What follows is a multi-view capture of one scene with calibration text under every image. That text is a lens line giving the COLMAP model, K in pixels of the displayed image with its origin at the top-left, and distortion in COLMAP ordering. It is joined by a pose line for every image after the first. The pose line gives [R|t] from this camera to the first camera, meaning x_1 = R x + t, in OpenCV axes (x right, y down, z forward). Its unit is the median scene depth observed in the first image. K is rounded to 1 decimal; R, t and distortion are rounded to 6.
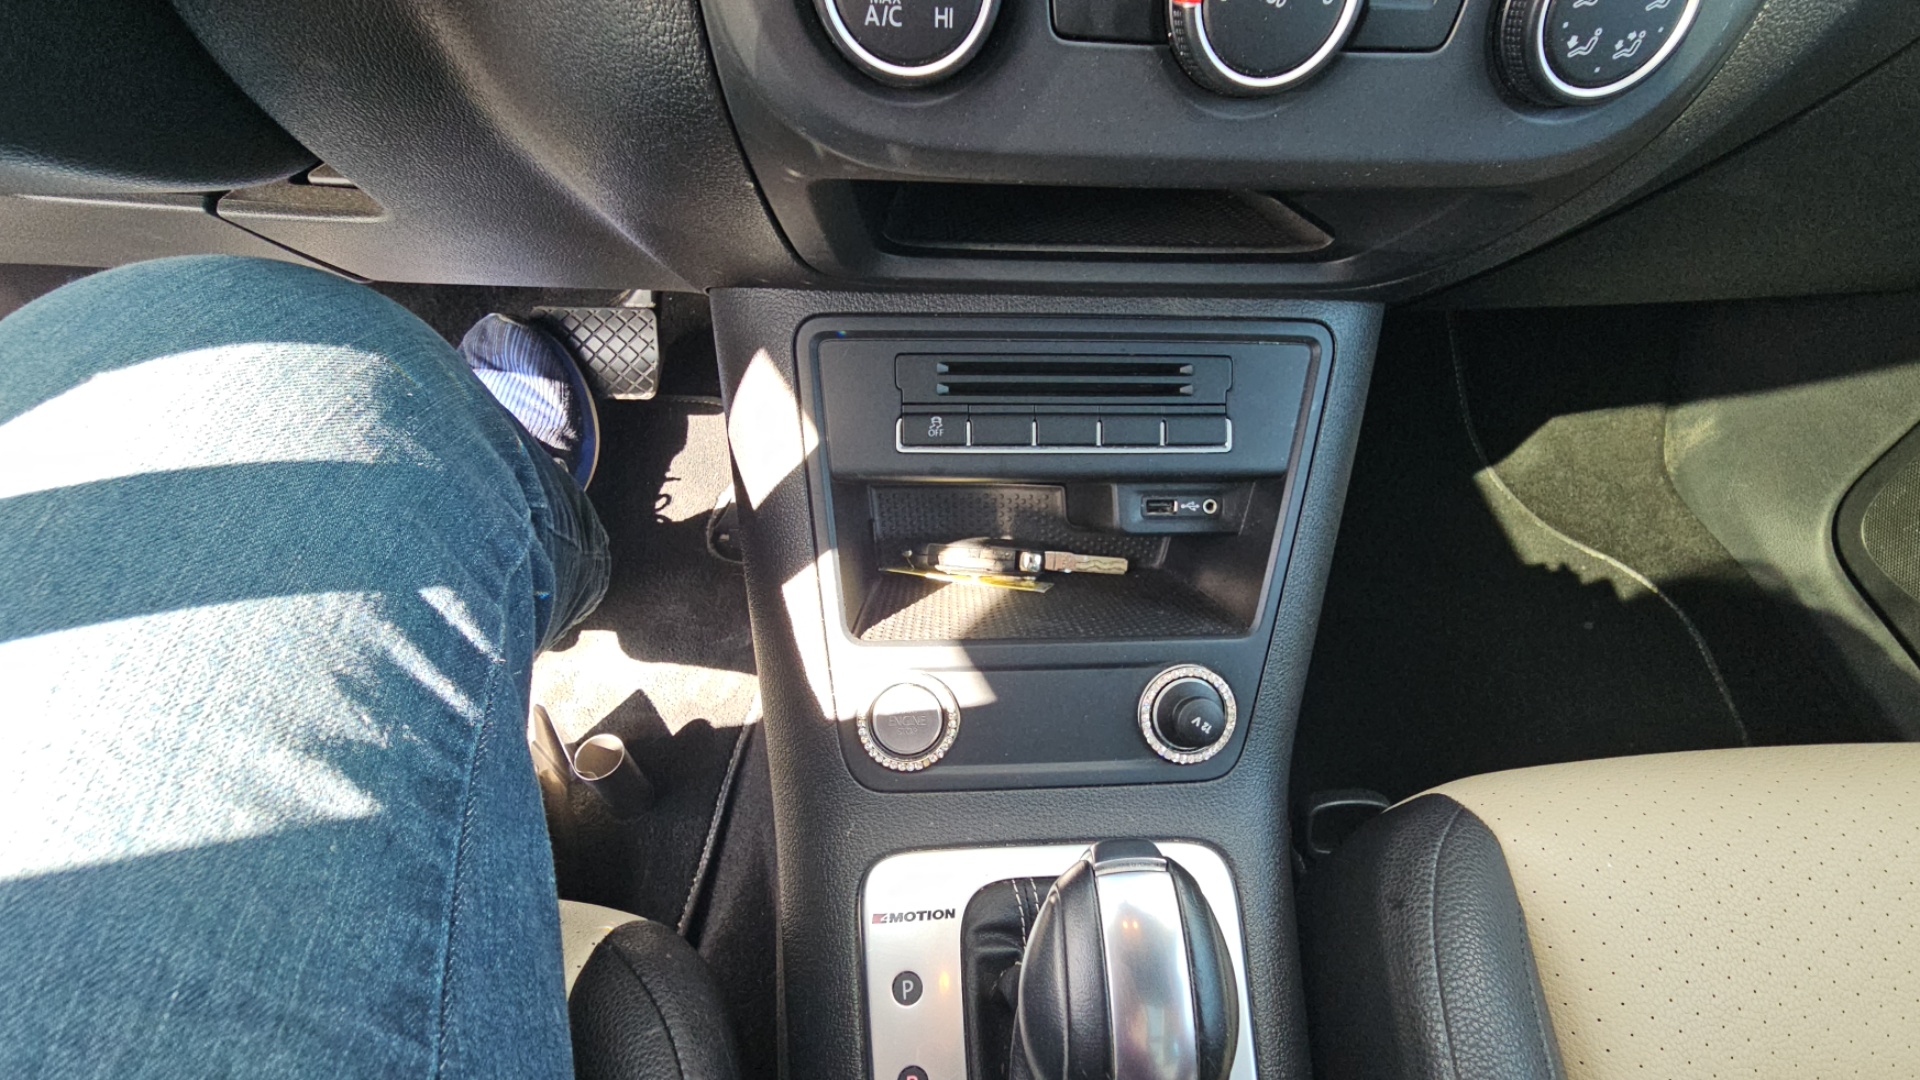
lens RADIAL K [[868.8, 0, 977.8], [0, 868.8, 539.8], [0, 0, 1]] dist [0.004321, -0.001260]
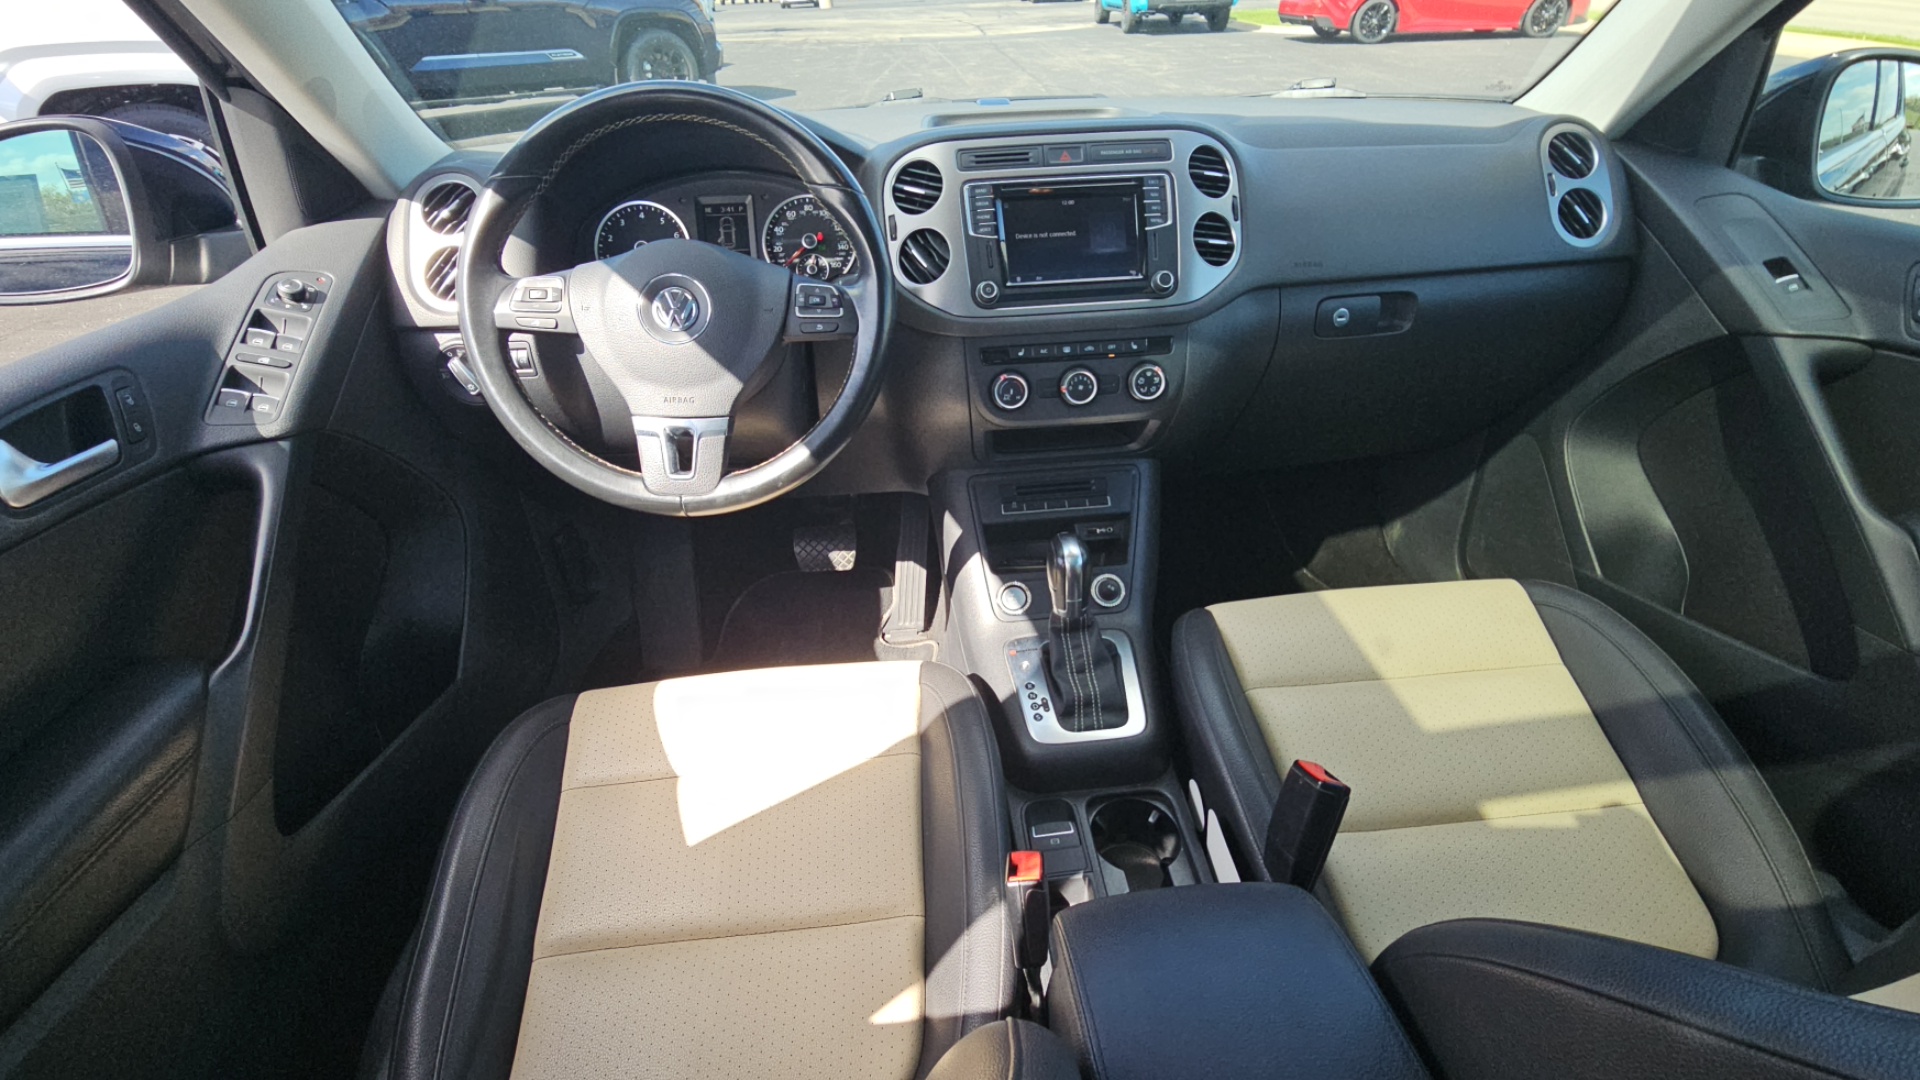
lens RADIAL K [[858.0, 0, 979.2], [0, 858.0, 544.5], [0, 0, 1]] dist [-0.001636, -0.000598]
pose [[0.995775, -0.091578, -0.006817, -0.157682], [0.085159, 0.948656, -0.304629, 0.896676], [0.034365, 0.302762, 0.952447, -1.830148]]
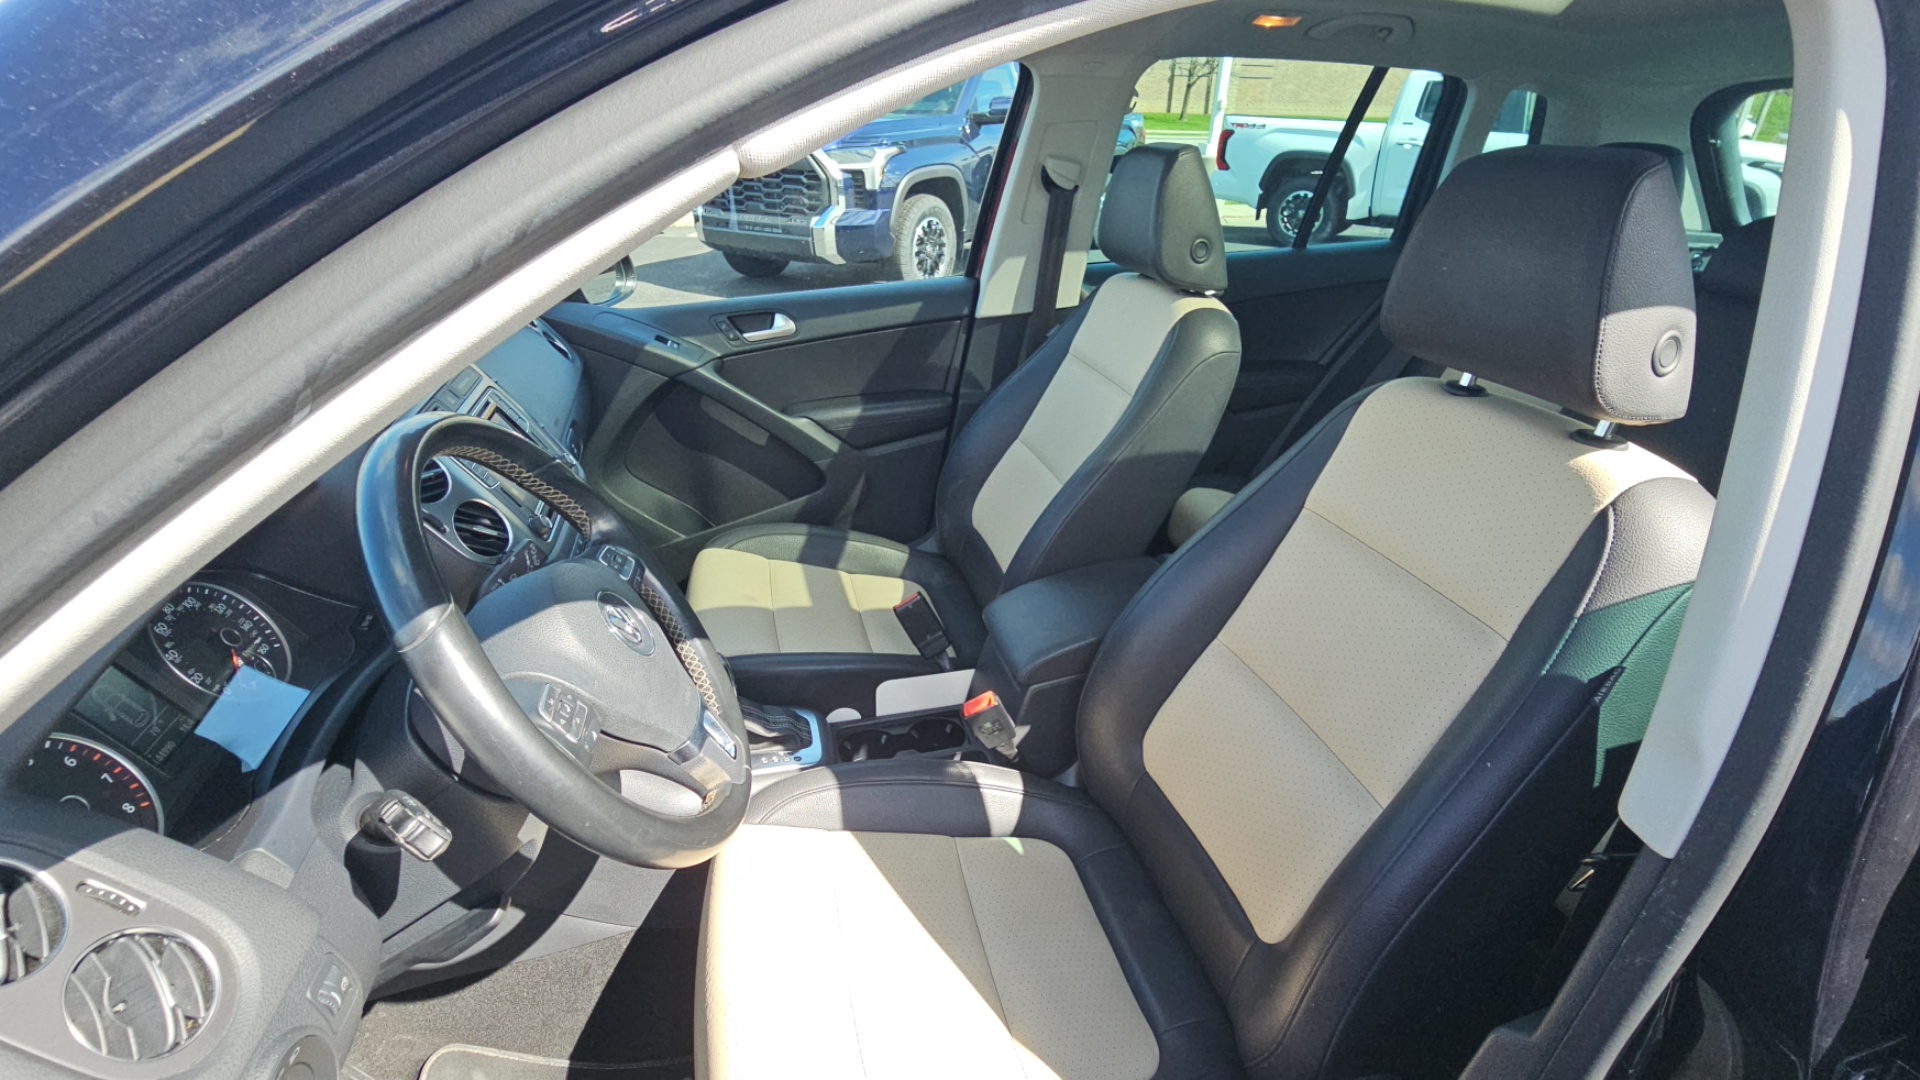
lens RADIAL K [[855.2, 0, 983.9], [0, 855.2, 548.7], [0, 0, 1]] dist [0.010903, -0.008932]
pose [[-0.206222, -0.495969, 0.843497, -2.508005], [0.749473, 0.474150, 0.462031, -0.723154], [-0.629097, 0.727459, 0.273935, -1.125035]]
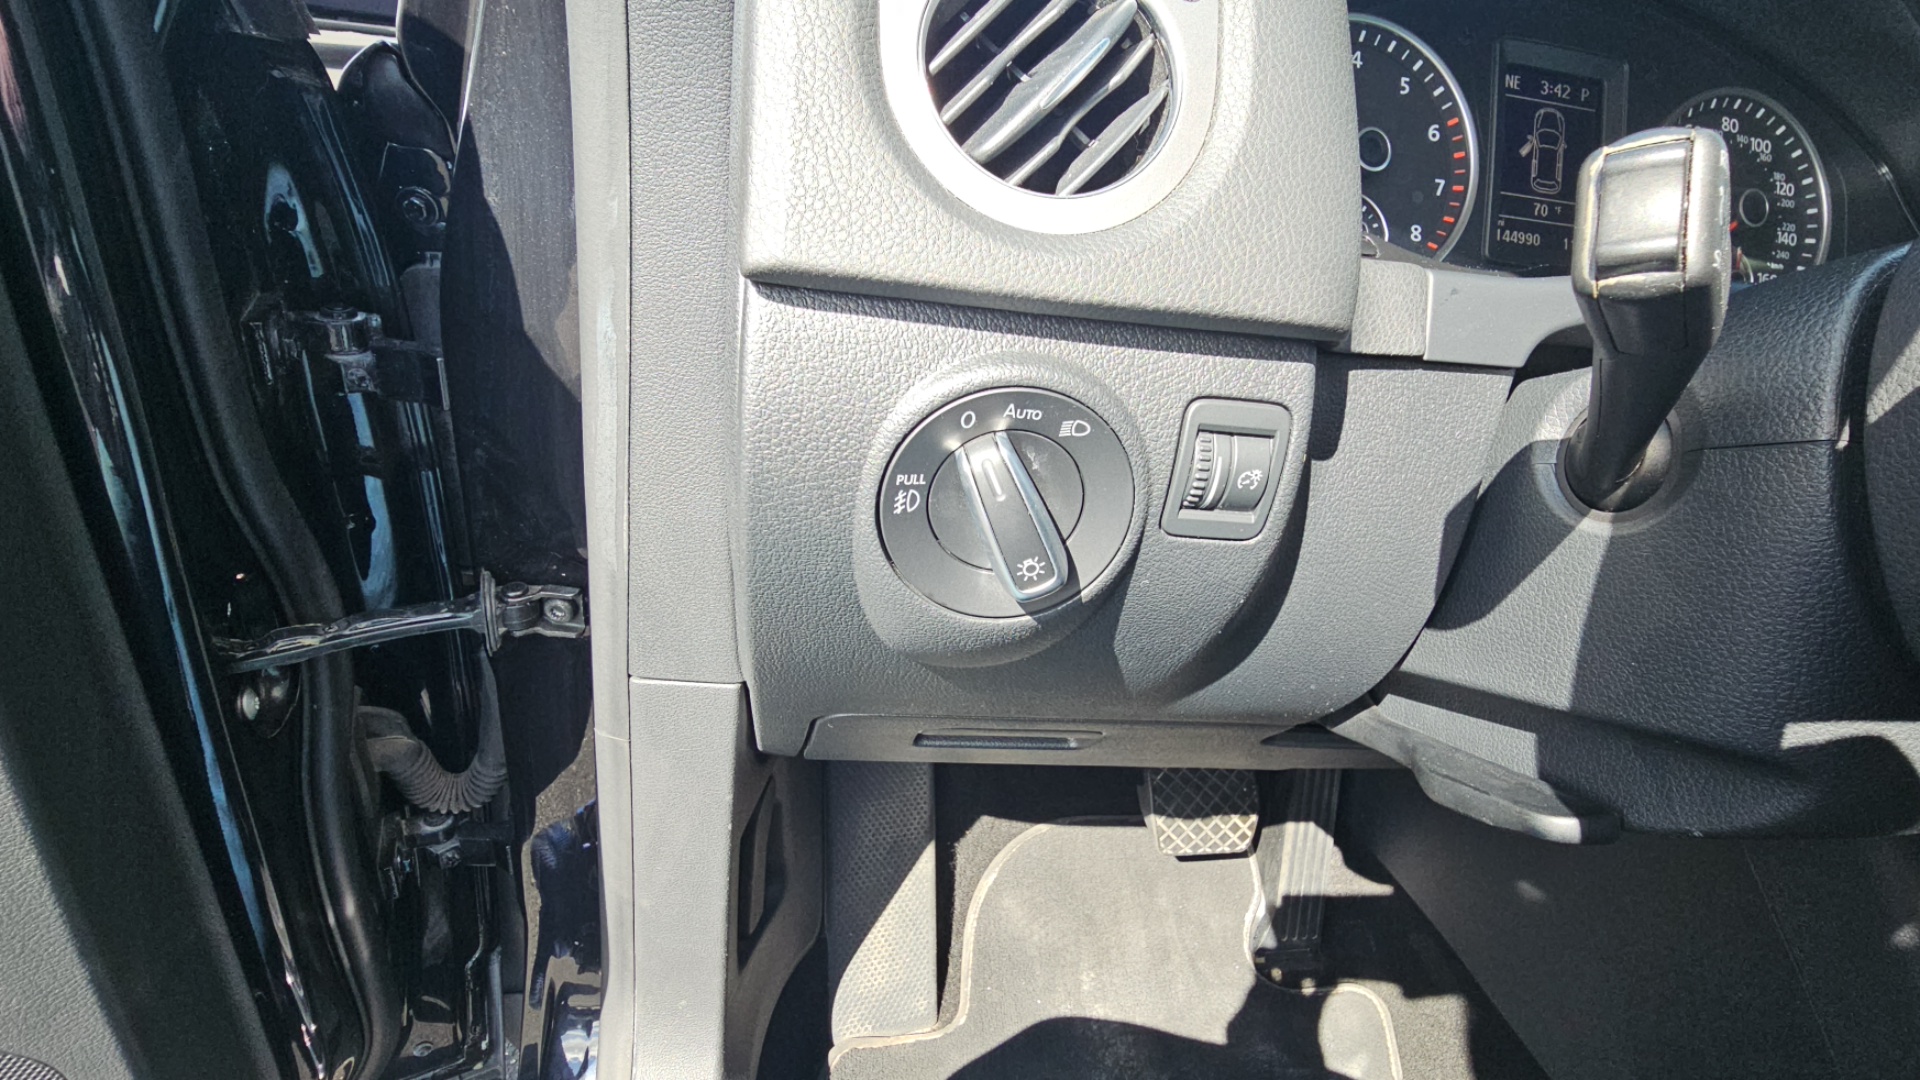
lens RADIAL K [[858.1, 0, 976.3], [0, 858.1, 529.4], [0, 0, 1]] dist [-0.002089, -0.000562]
pose [[0.990444, 0.010810, 0.137493, -1.762475], [0.040179, 0.931065, -0.362634, -0.276224], [-0.131935, 0.364693, 0.921733, -0.121229]]
